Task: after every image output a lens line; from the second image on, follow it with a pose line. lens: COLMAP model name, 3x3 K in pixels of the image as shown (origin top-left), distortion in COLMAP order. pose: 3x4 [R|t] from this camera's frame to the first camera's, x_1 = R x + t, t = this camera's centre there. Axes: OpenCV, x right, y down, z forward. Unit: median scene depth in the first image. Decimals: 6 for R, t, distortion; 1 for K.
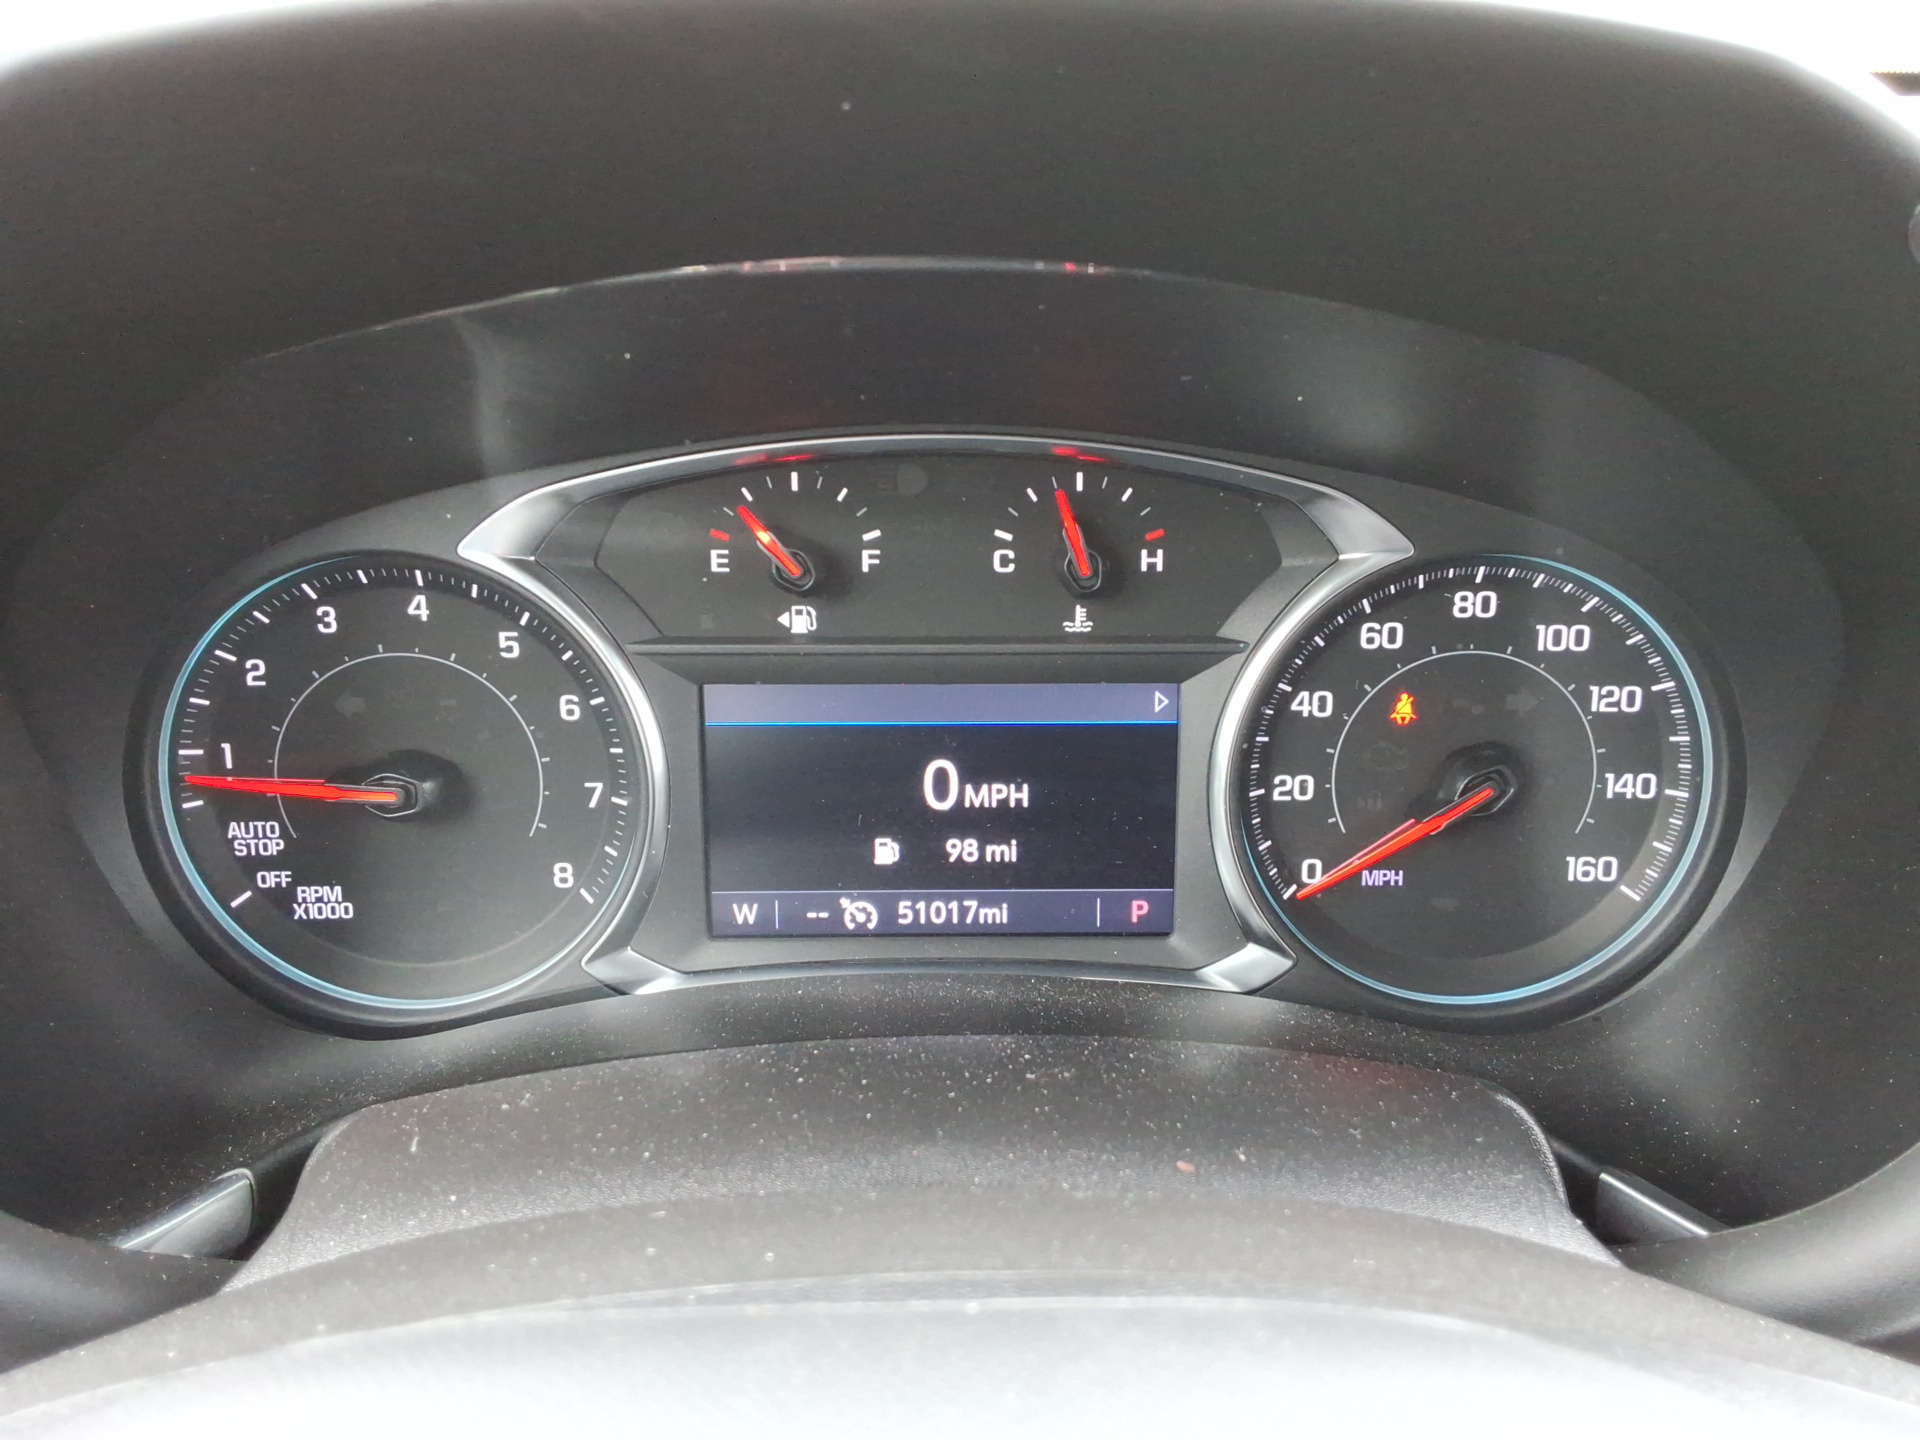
lens RADIAL K [[1564.0, 0, 947.0], [0, 1564.0, 661.8], [0, 0, 1]] dist [0.095052, -0.145012]
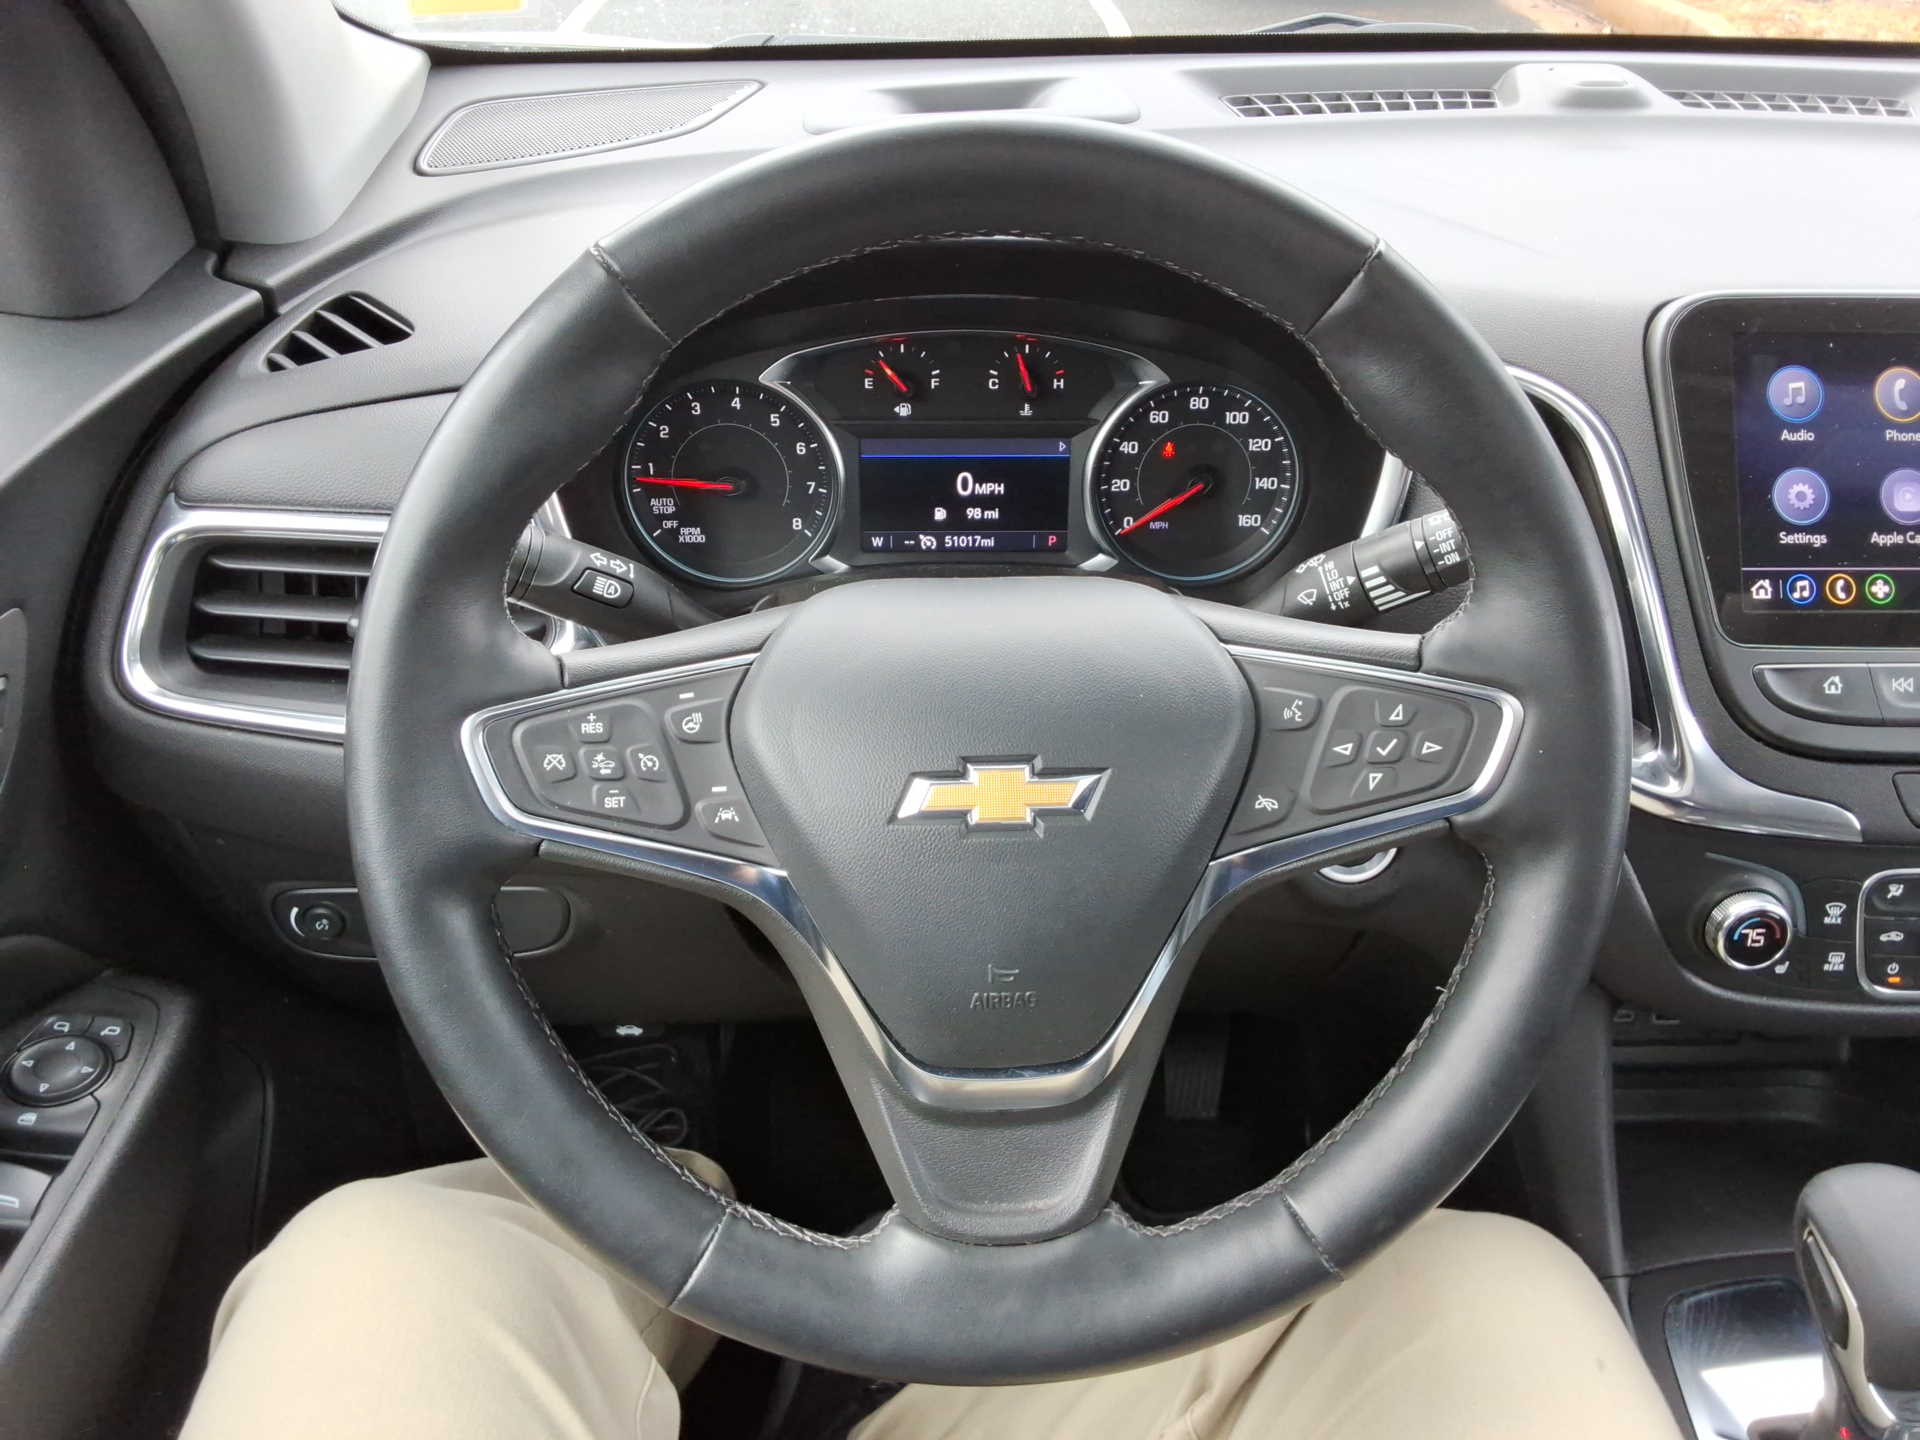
lens RADIAL K [[1564.0, 0, 974.4], [0, 1564.0, 708.9], [0, 0, 1]] dist [0.095052, -0.145012]
pose [[0.999455, -0.003251, 0.032863, -0.066711], [-0.003290, 0.980388, 0.197048, -0.049292], [-0.032859, -0.197048, 0.979843, -1.299134]]
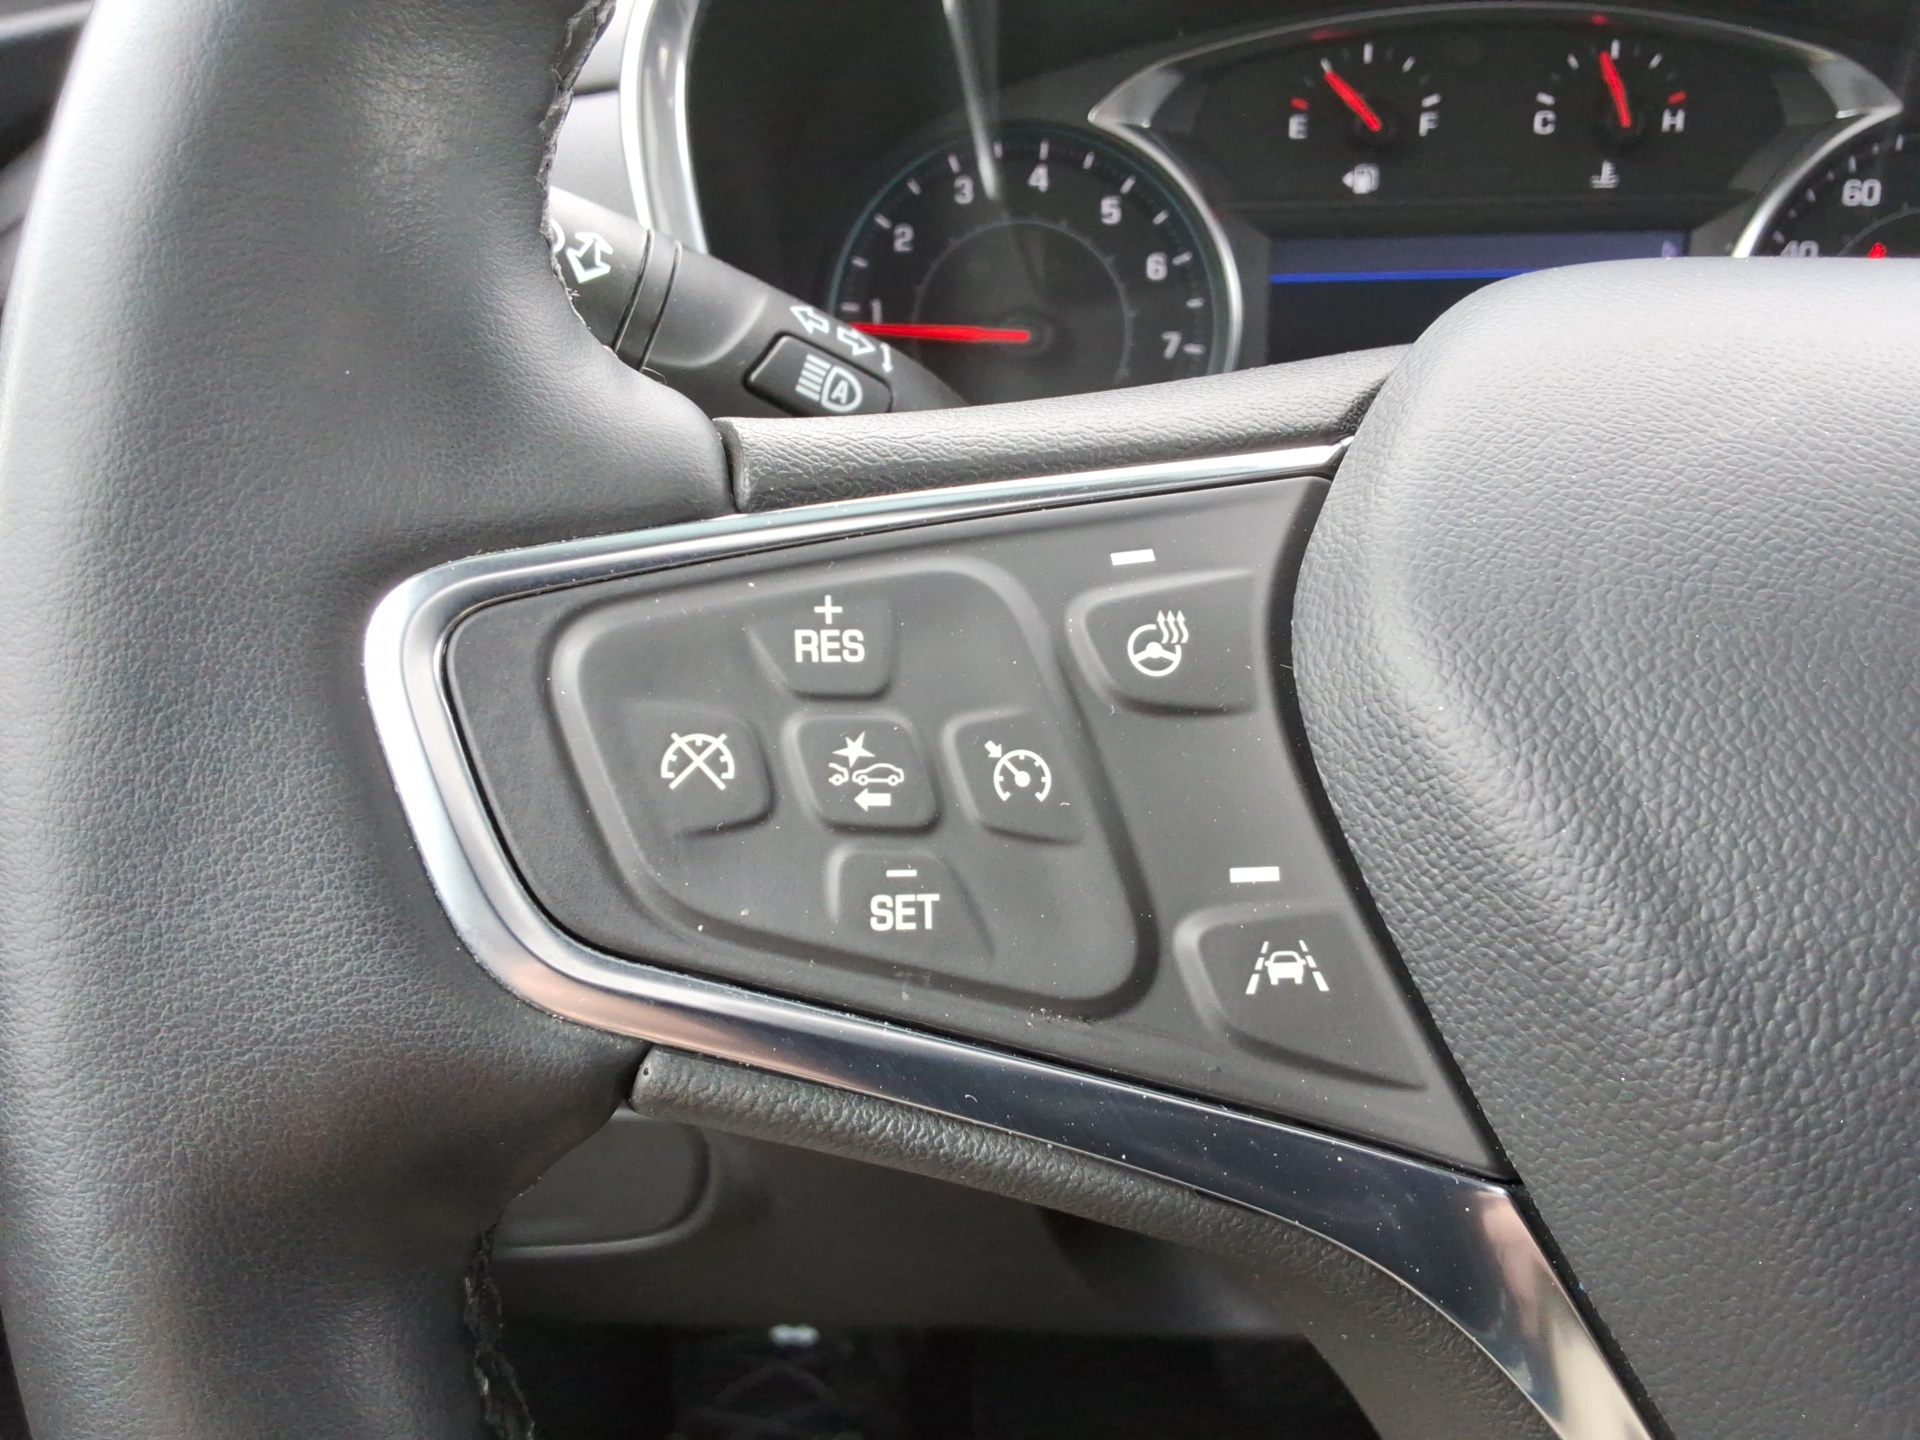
lens RADIAL K [[1564.0, 0, 954.9], [0, 1564.0, 703.8], [0, 0, 1]] dist [0.095052, -0.145012]
pose [[0.998401, 0.001365, -0.056510, -0.325868], [0.004271, 0.995029, 0.099492, 0.240572], [0.056365, -0.099575, 0.993432, -0.234028]]
